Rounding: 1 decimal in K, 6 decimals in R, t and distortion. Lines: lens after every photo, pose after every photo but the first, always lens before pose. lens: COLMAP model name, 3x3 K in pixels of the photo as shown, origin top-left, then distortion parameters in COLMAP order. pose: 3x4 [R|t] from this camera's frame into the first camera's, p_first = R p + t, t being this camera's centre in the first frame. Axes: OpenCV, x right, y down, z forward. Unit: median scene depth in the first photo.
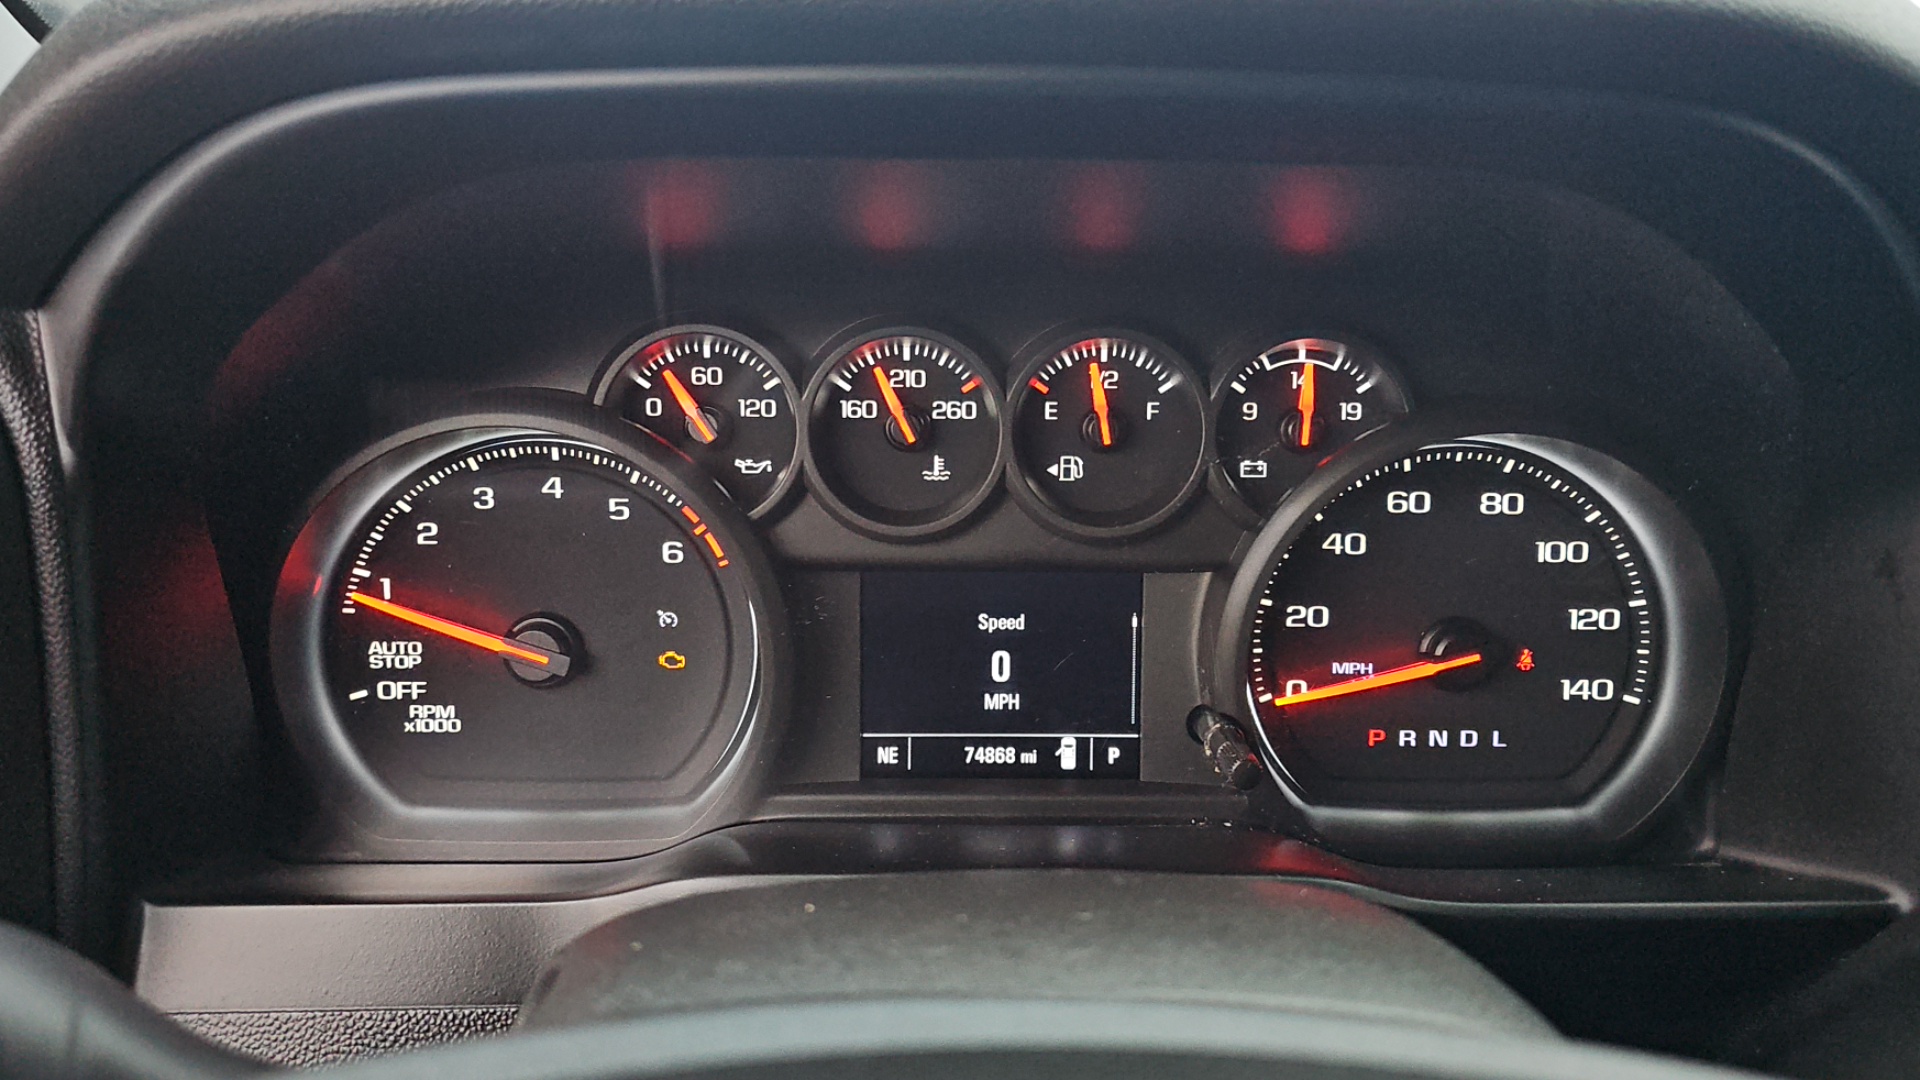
lens RADIAL K [[1400.6, 0, 964.3], [0, 1400.6, 531.2], [0, 0, 1]] dist [0.063231, -0.068892]
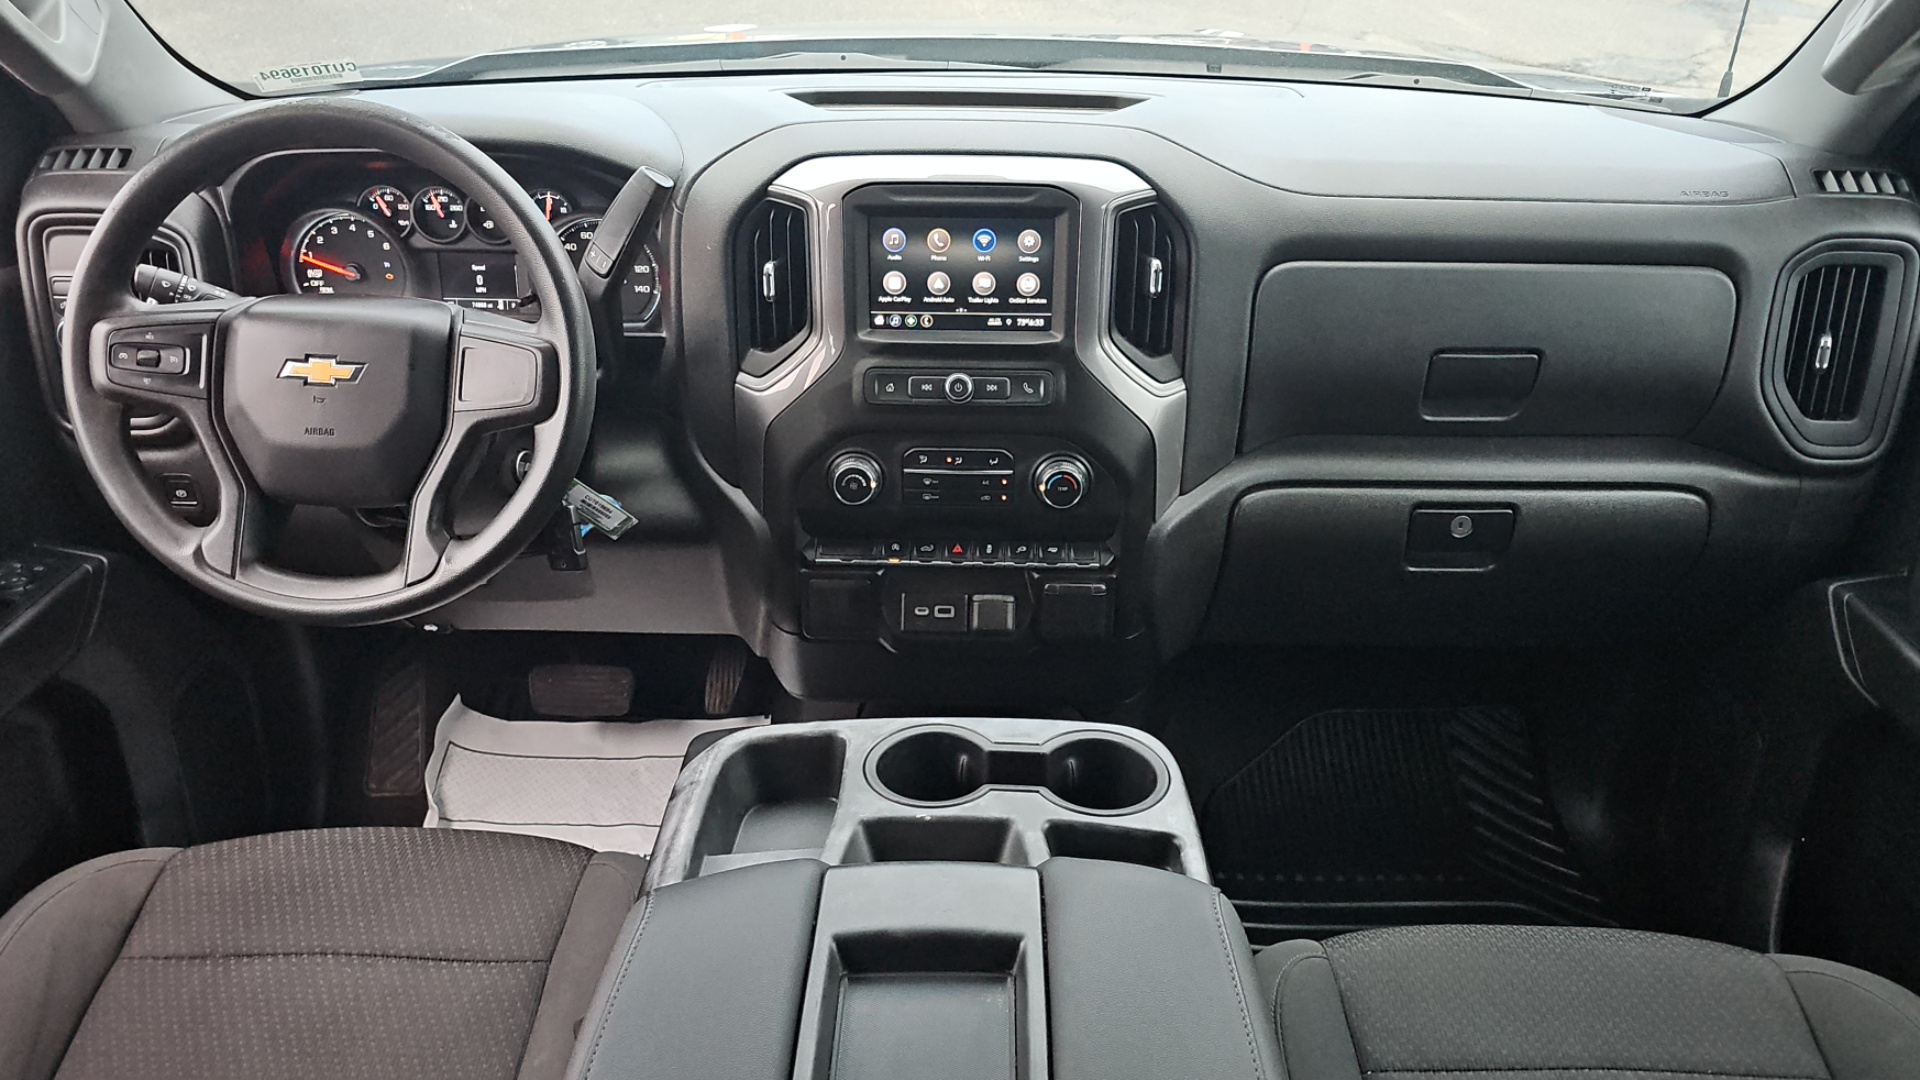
lens RADIAL K [[1400.6, 0, 968.9], [0, 1400.6, 538.7], [0, 0, 1]] dist [0.063231, -0.068892]
pose [[0.999465, 0.016851, -0.028017, 1.446225], [-0.010943, 0.979935, 0.199015, 0.011052], [0.030809, -0.198602, 0.979596, -2.760947]]
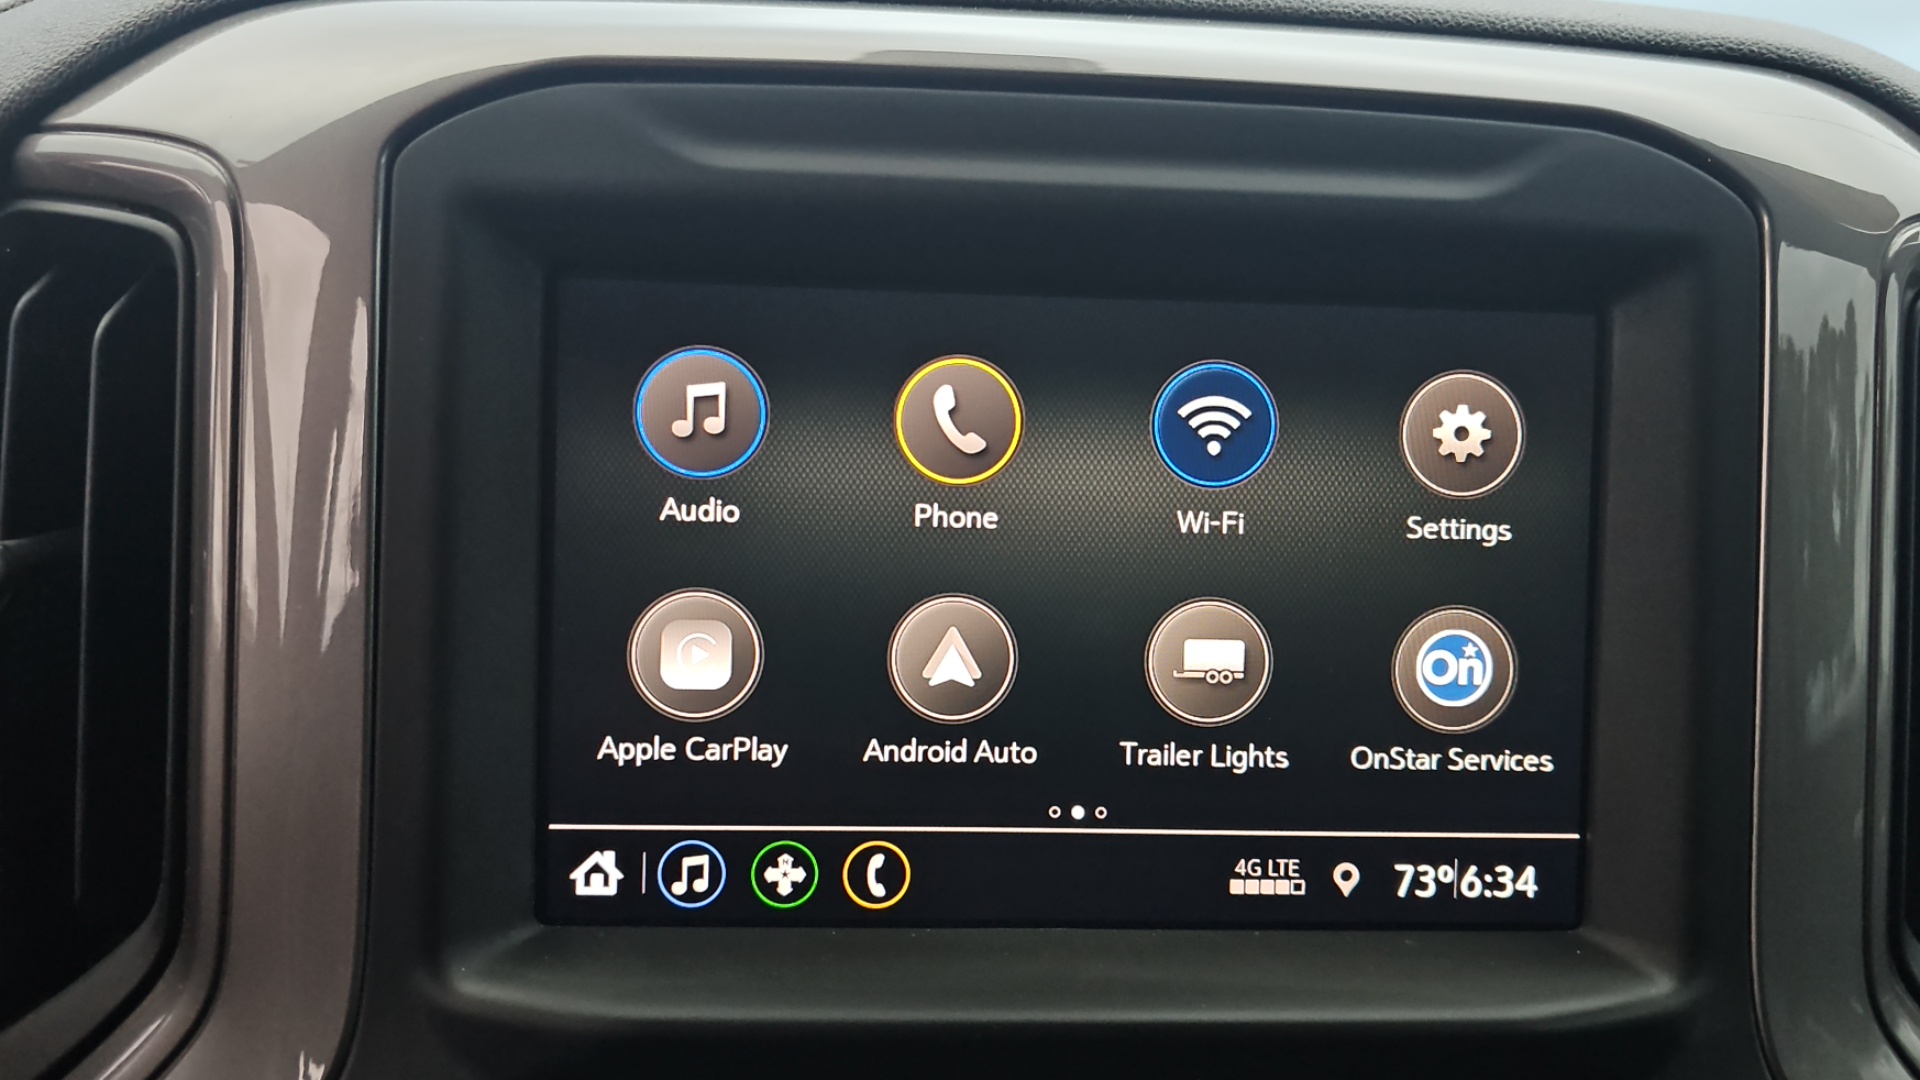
lens RADIAL K [[1400.6, 0, 958.6], [0, 1400.6, 525.1], [0, 0, 1]] dist [0.063231, -0.068892]
pose [[0.997759, 0.022455, 0.063034, 1.234503], [-0.015618, 0.994144, -0.106932, 0.087827], [-0.065066, 0.105708, 0.992266, 0.055246]]
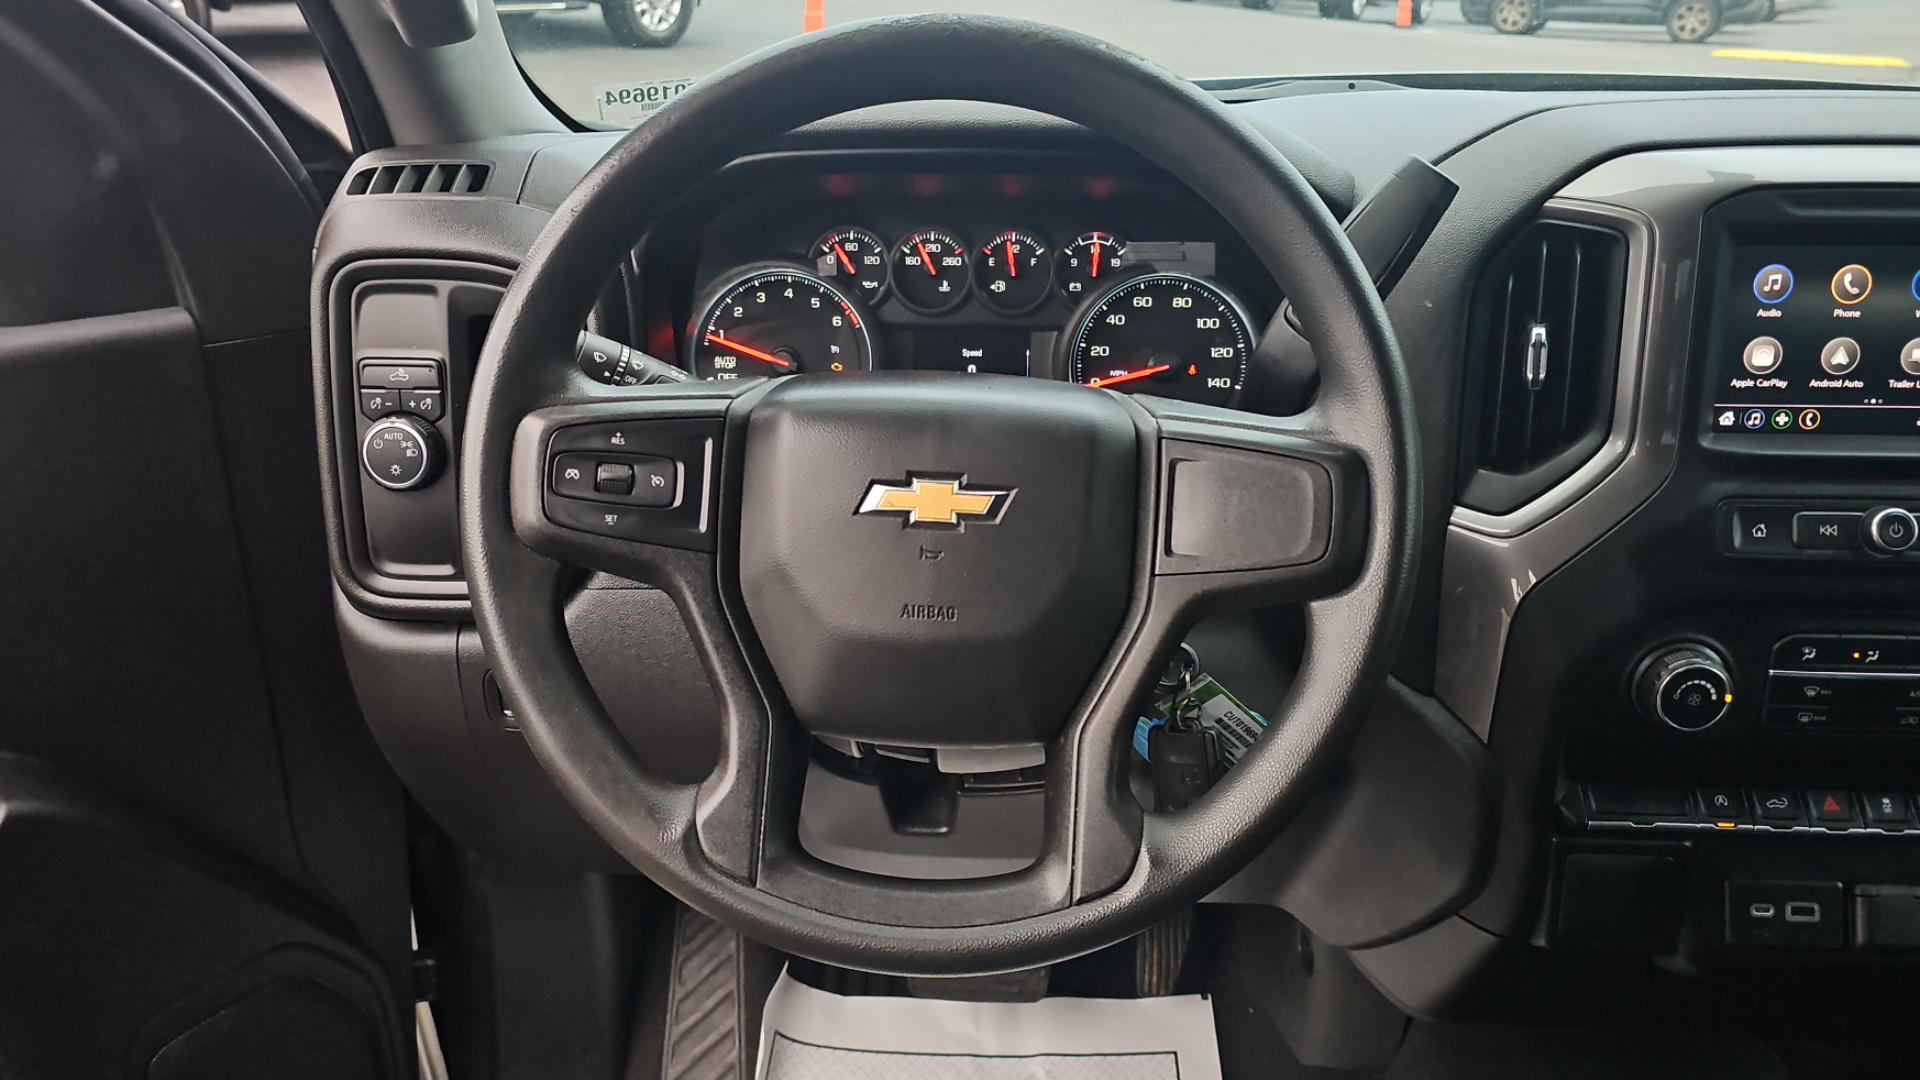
lens RADIAL K [[1400.6, 0, 964.3], [0, 1400.6, 553.2], [0, 0, 1]] dist [0.063231, -0.068892]
pose [[0.998041, 0.015827, -0.060525, 0.166705], [-0.009480, 0.994558, 0.103756, 0.161296], [0.061837, -0.102979, 0.992759, -1.446306]]
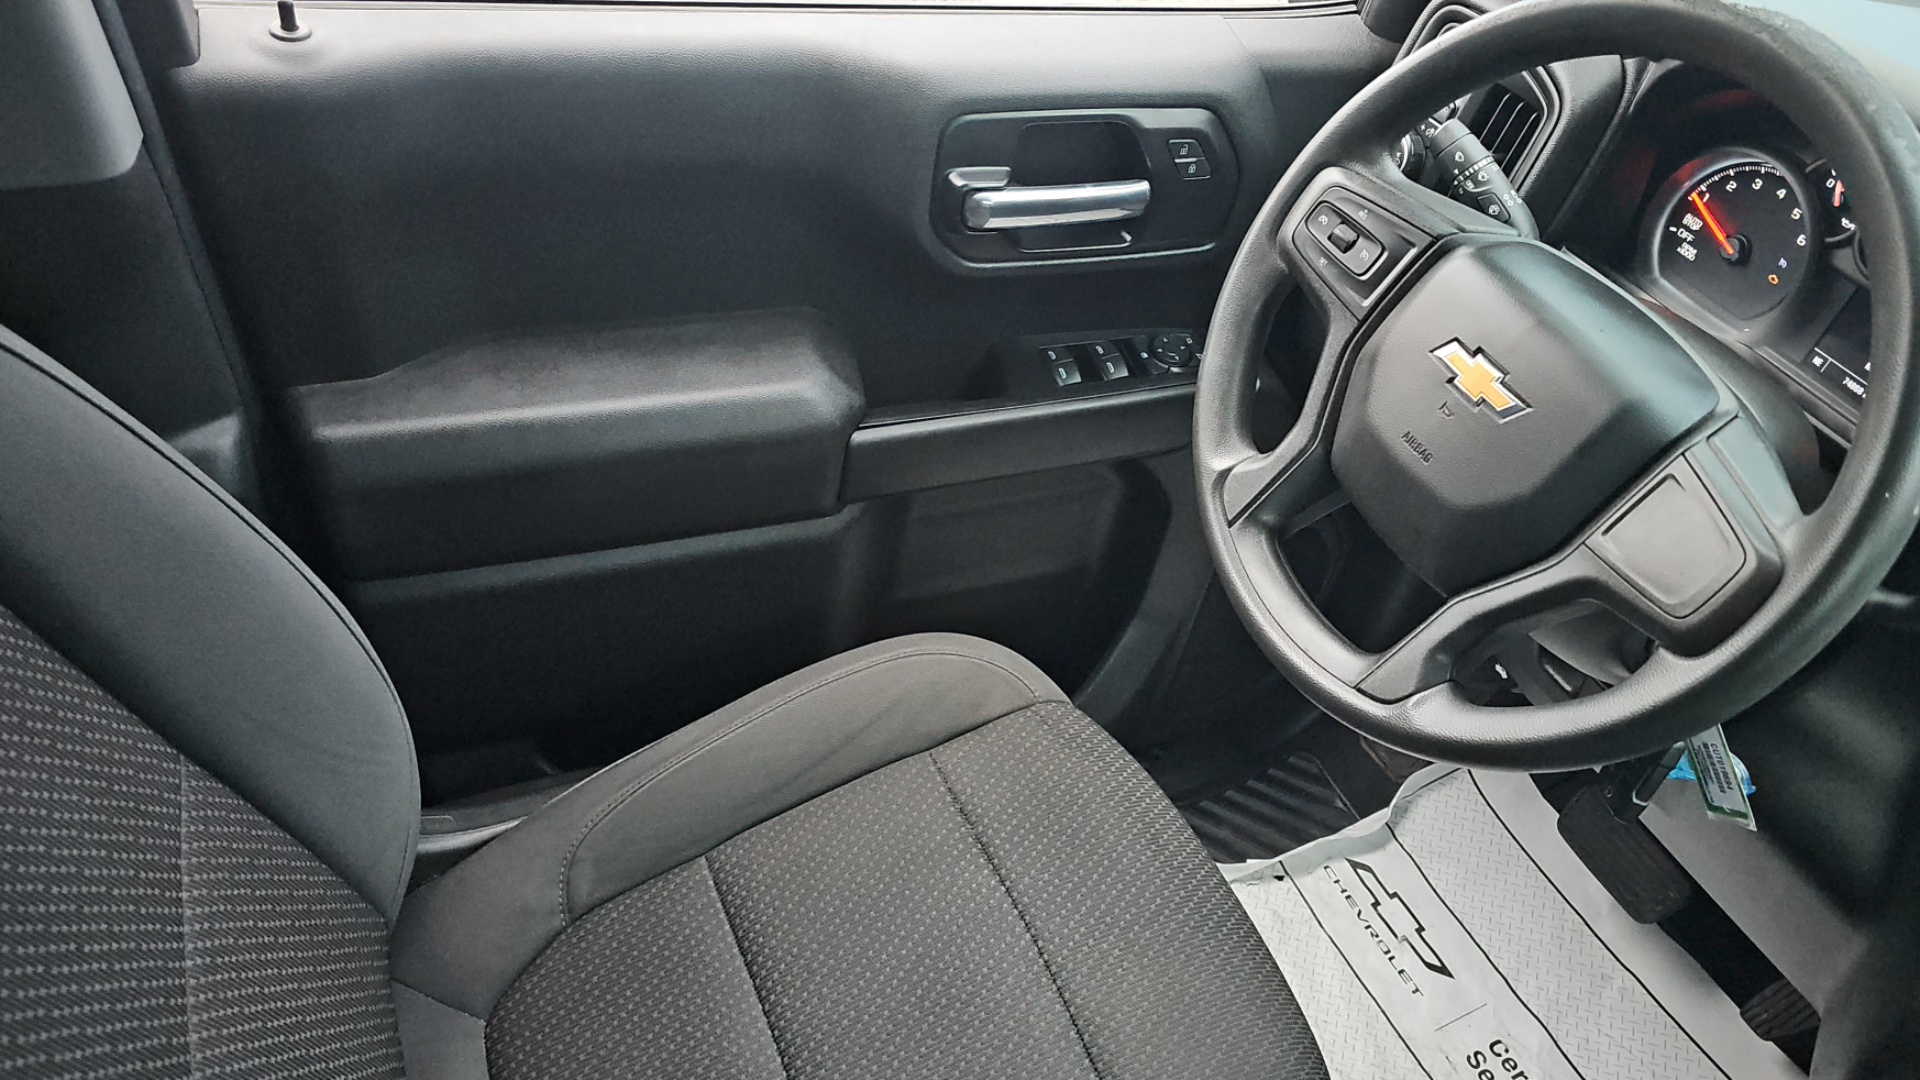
lens RADIAL K [[1400.6, 0, 973.7], [0, 1400.6, 536.9], [0, 0, 1]] dist [0.063231, -0.068892]
pose [[0.398054, 0.637987, -0.659186, 1.181770], [-0.389676, 0.768108, 0.508098, -0.284021], [0.830485, 0.054619, 0.554356, -1.544233]]
